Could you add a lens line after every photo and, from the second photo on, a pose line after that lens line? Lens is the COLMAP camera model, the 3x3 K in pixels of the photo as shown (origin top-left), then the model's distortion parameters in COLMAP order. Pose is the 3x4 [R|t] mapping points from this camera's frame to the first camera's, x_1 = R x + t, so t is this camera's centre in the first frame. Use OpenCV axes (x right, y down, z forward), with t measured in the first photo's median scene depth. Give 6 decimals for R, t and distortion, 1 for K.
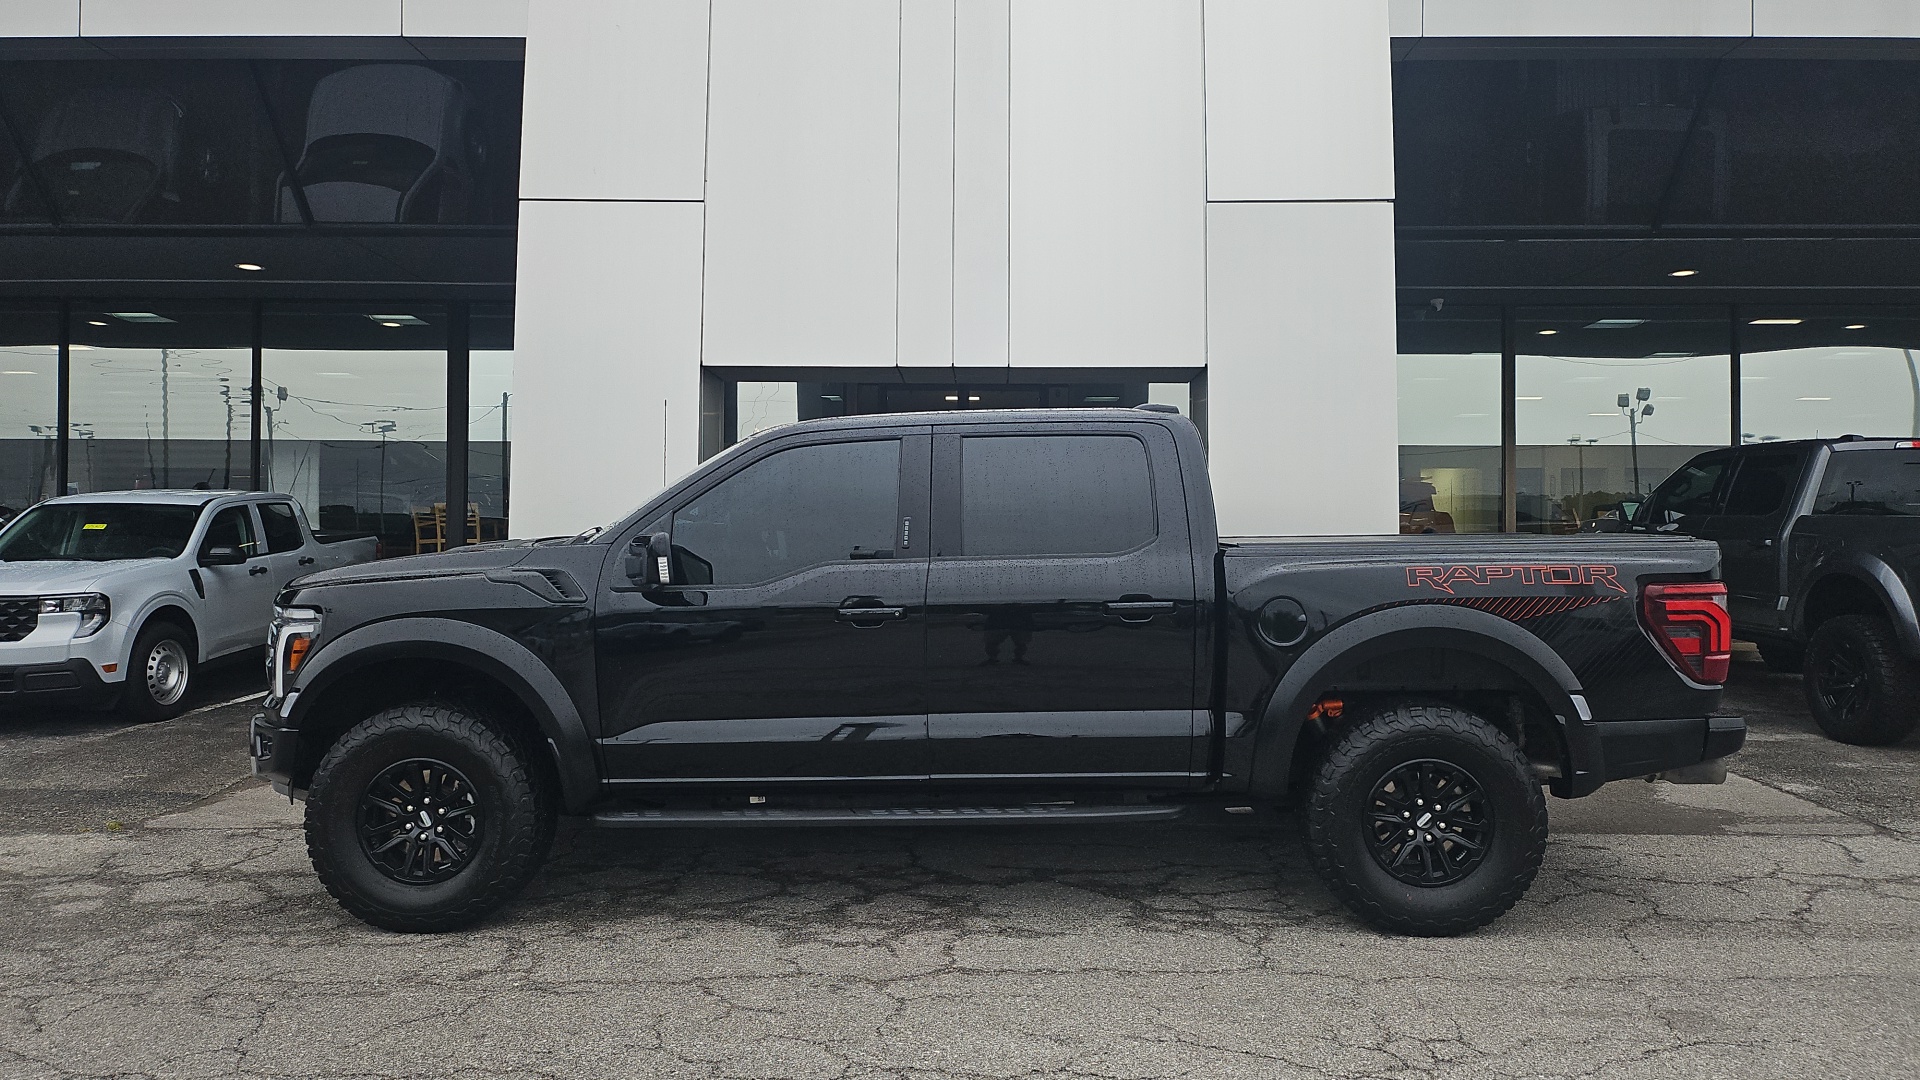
lens RADIAL K [[1364.4, 0, 958.0], [0, 1364.4, 487.3], [0, 0, 1]] dist [0.056980, -0.002619]
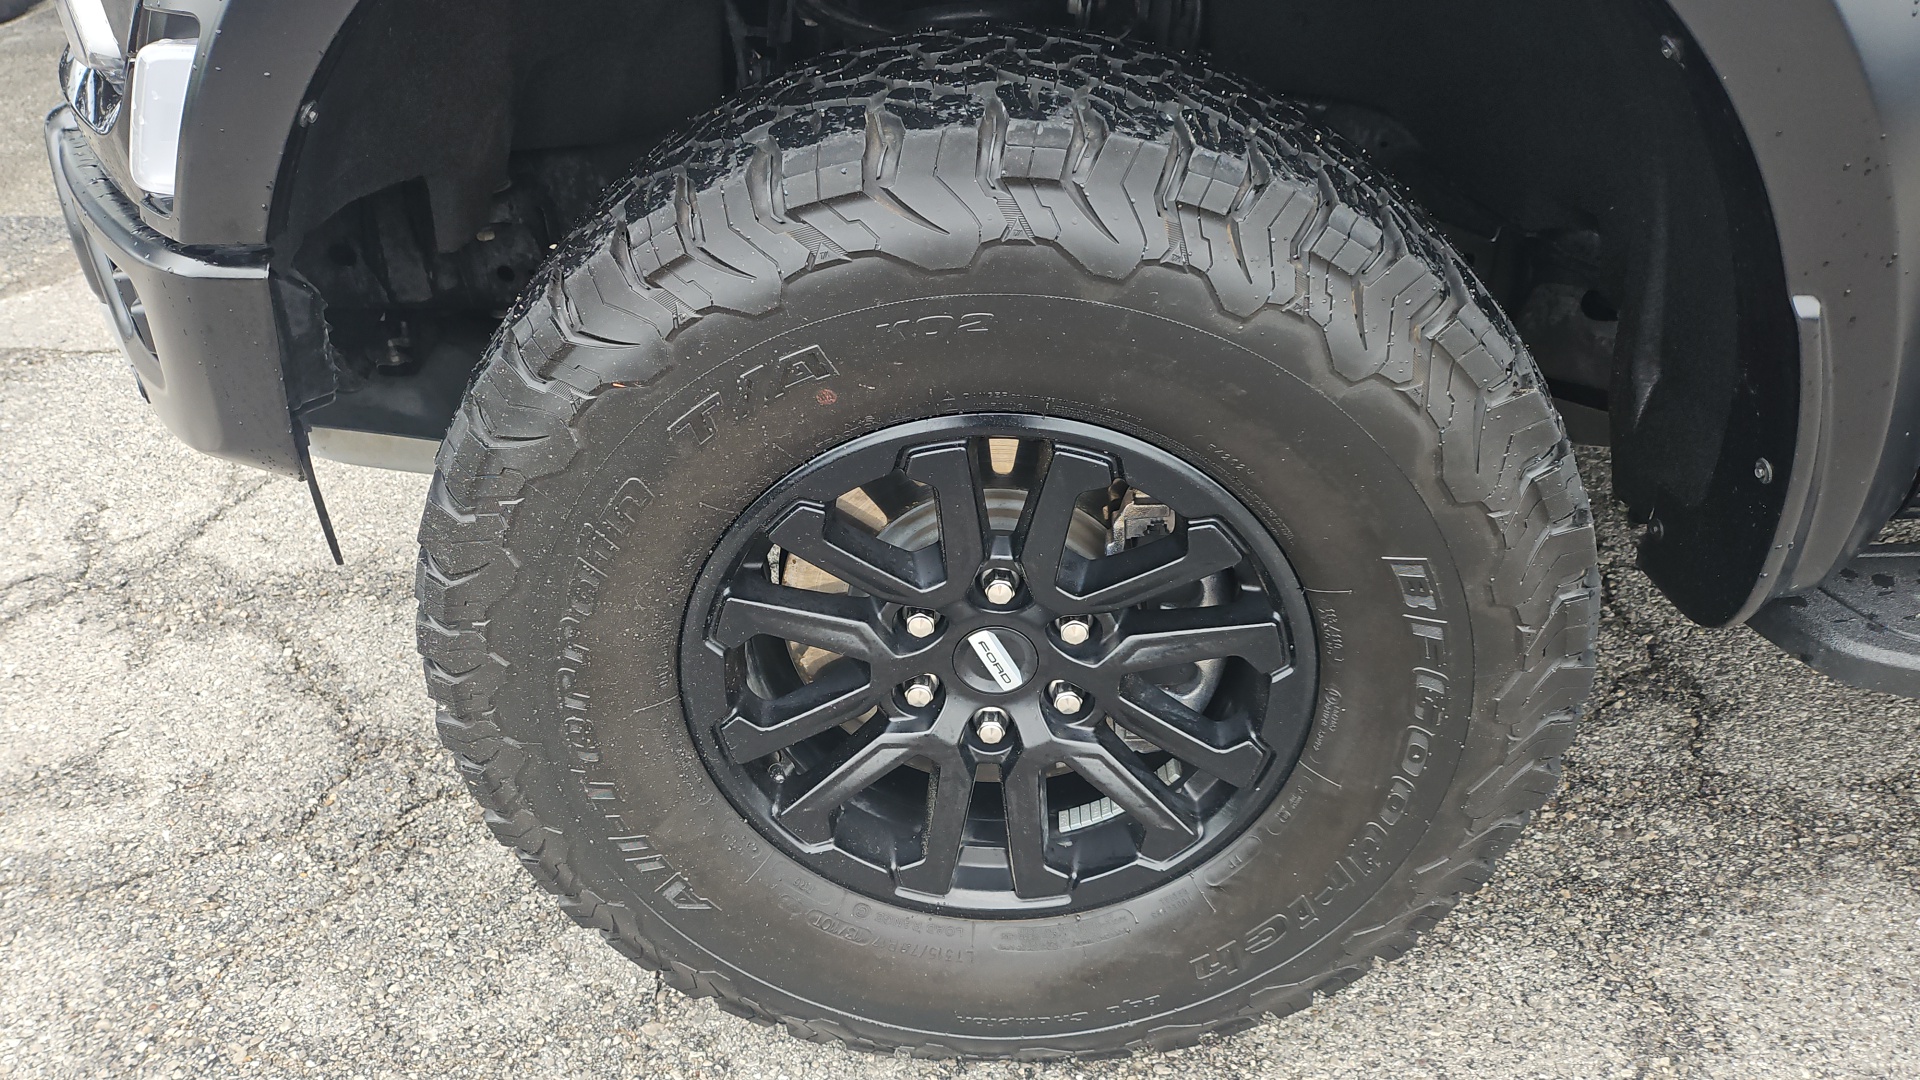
lens RADIAL K [[1316.2, 0, 966.3], [0, 1316.2, 547.0], [0, 0, 1]] dist [0.045366, -0.055756]
pose [[0.998899, -0.027828, -0.037763, -0.383365], [0.043877, 0.839003, 0.542354, 0.118994], [0.016591, -0.543414, 0.839301, 0.846152]]
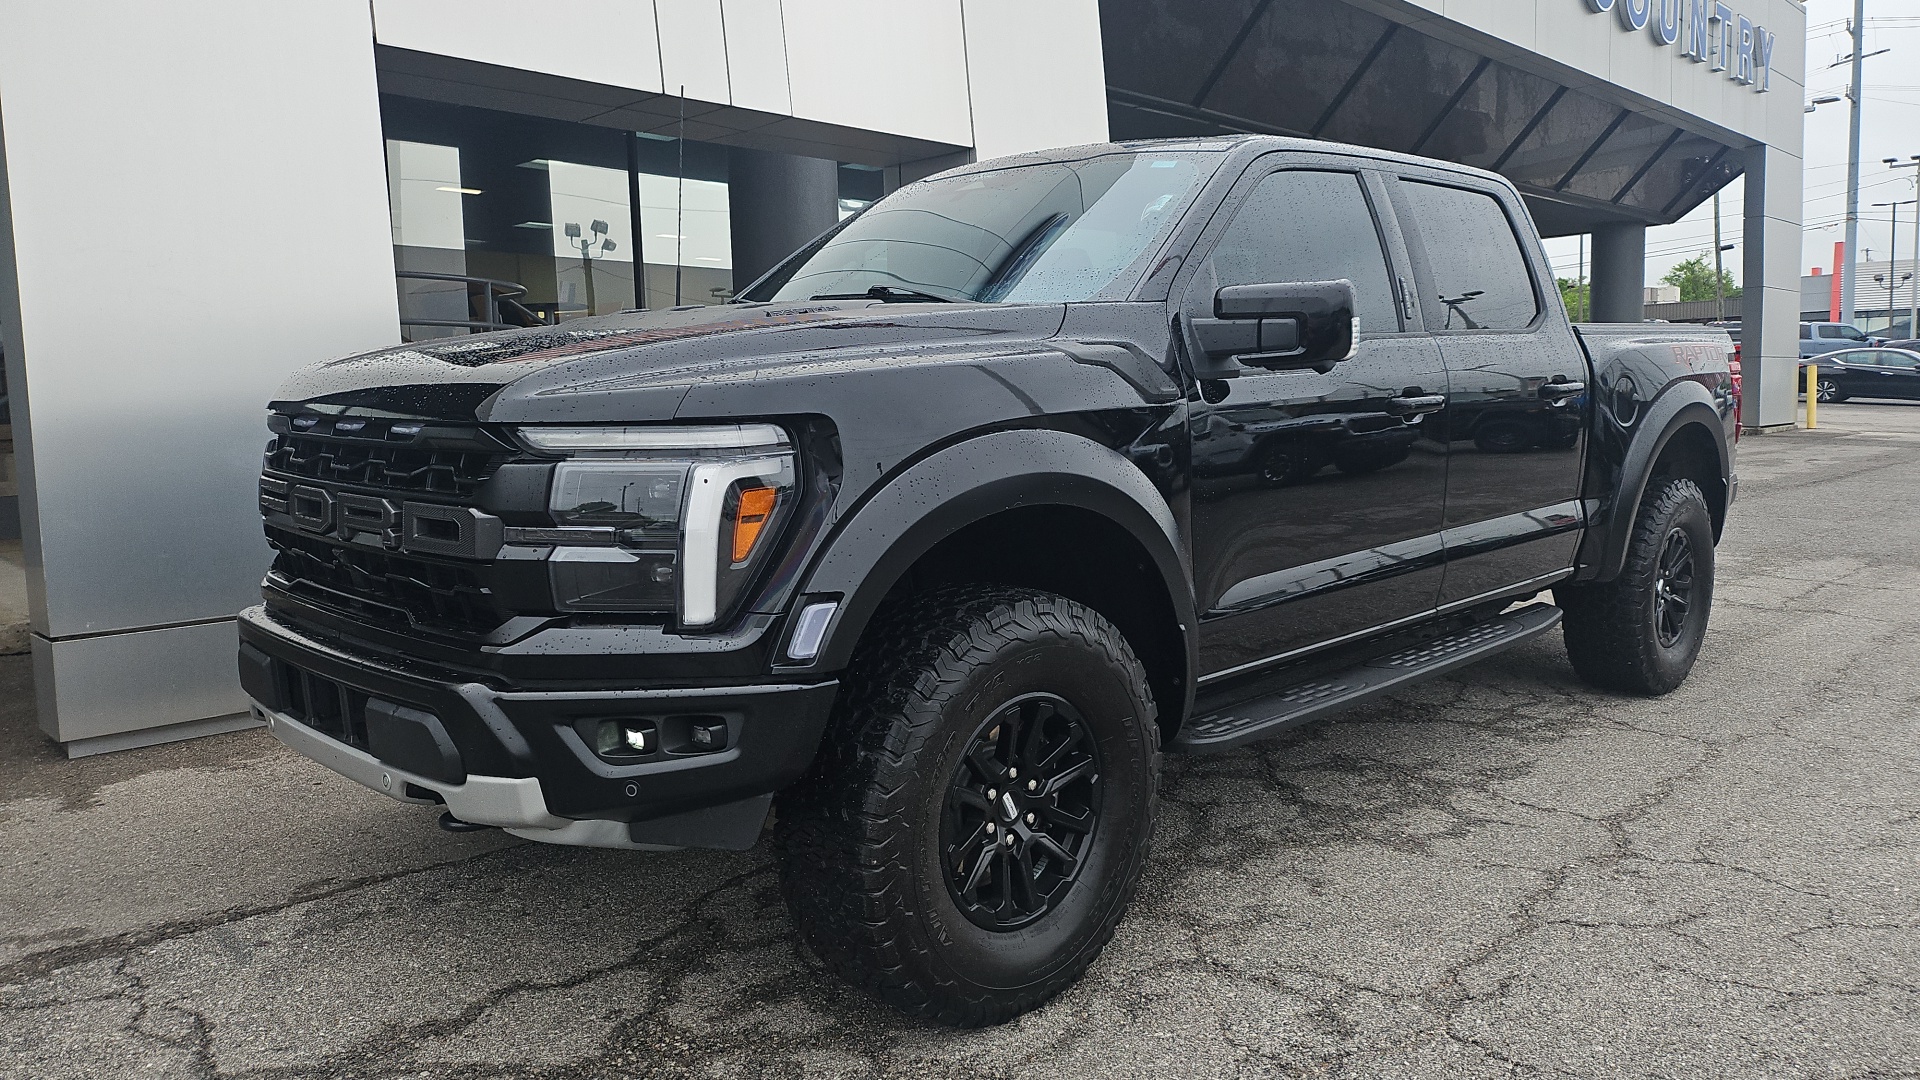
lens RADIAL K [[1310.5, 0, 958.5], [0, 1310.5, 517.4], [0, 0, 1]] dist [0.070526, -0.071884]
pose [[0.698949, -0.081342, 0.710531, -0.754955], [0.003412, 0.993879, 0.110423, 0.072929], [-0.715163, -0.074755, 0.694948, 0.670425]]
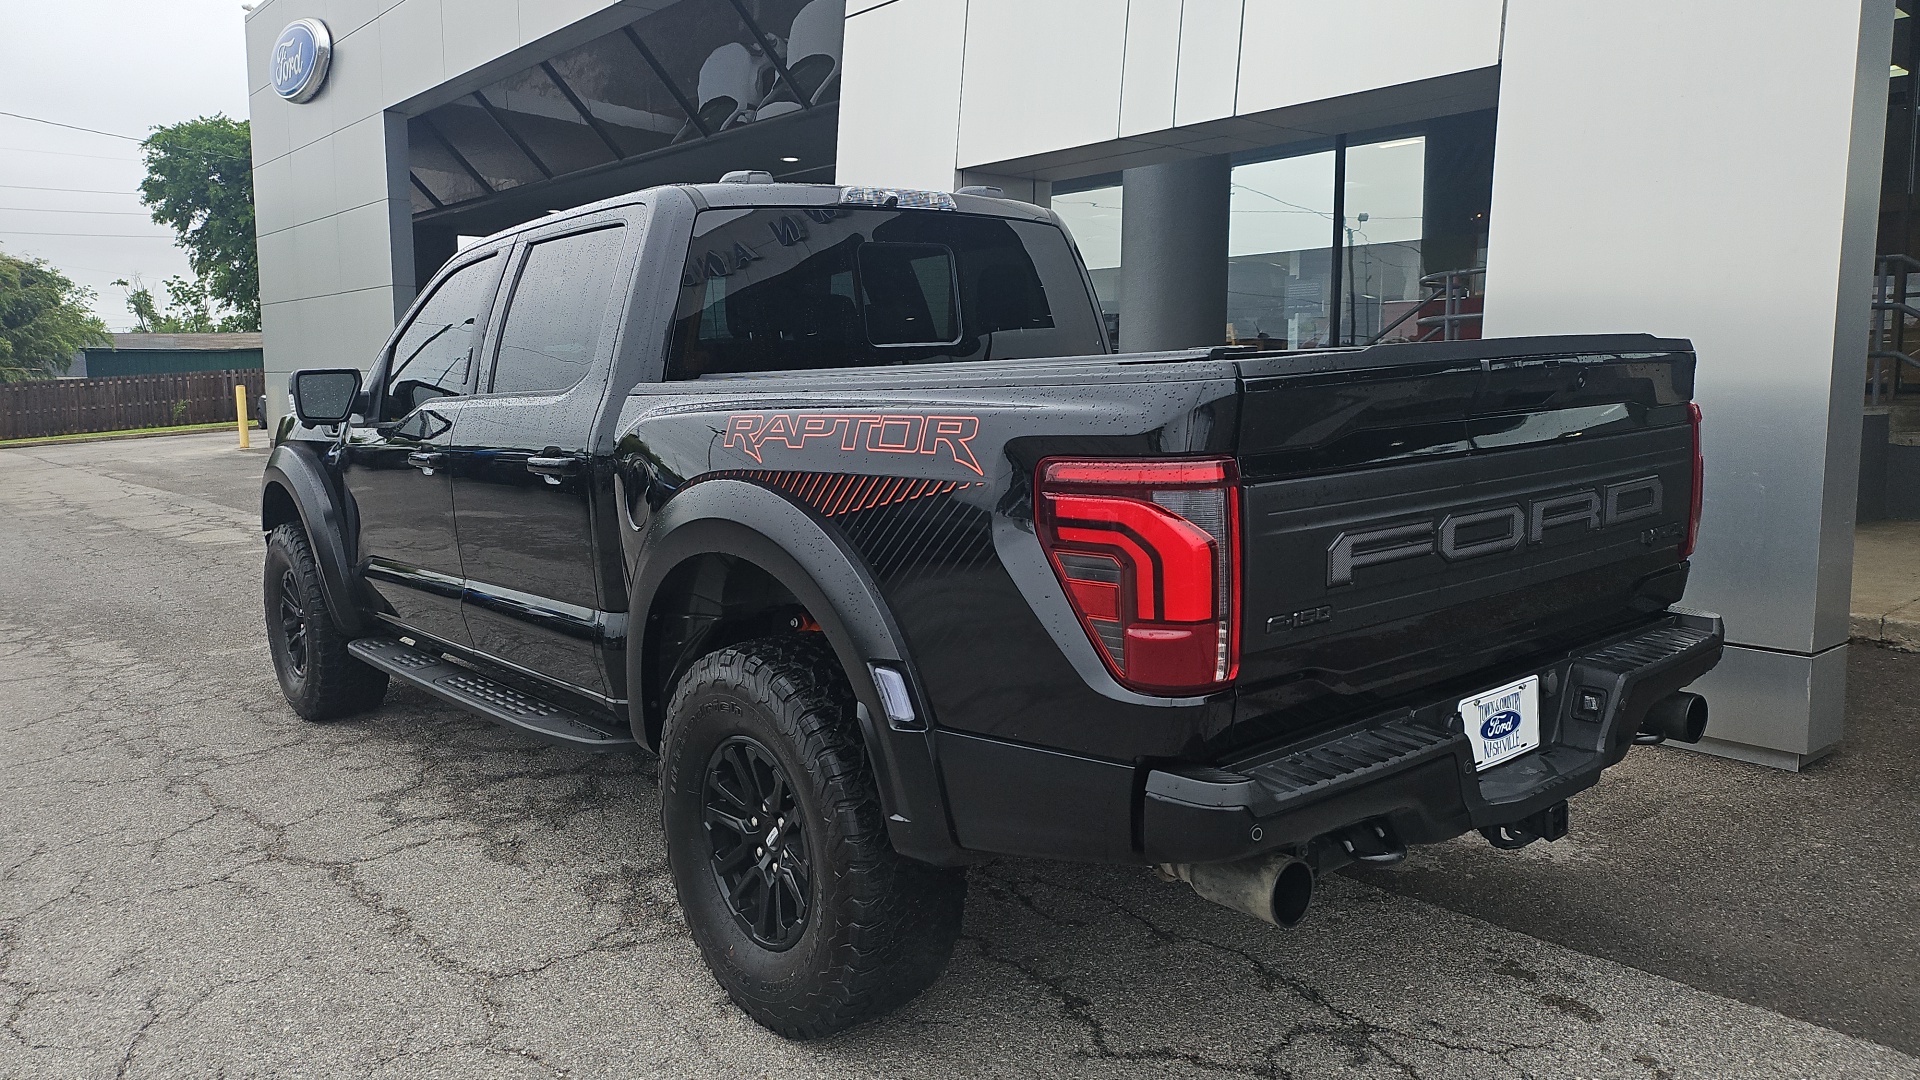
lens RADIAL K [[1364.4, 0, 958.0], [0, 1364.4, 487.3], [0, 0, 1]] dist [0.056980, -0.002619]
pose [[0.643078, 0.054100, -0.763887, 0.830278], [0.048552, 0.992614, 0.111173, 0.028393], [0.764260, -0.108581, 0.635702, 0.695376]]
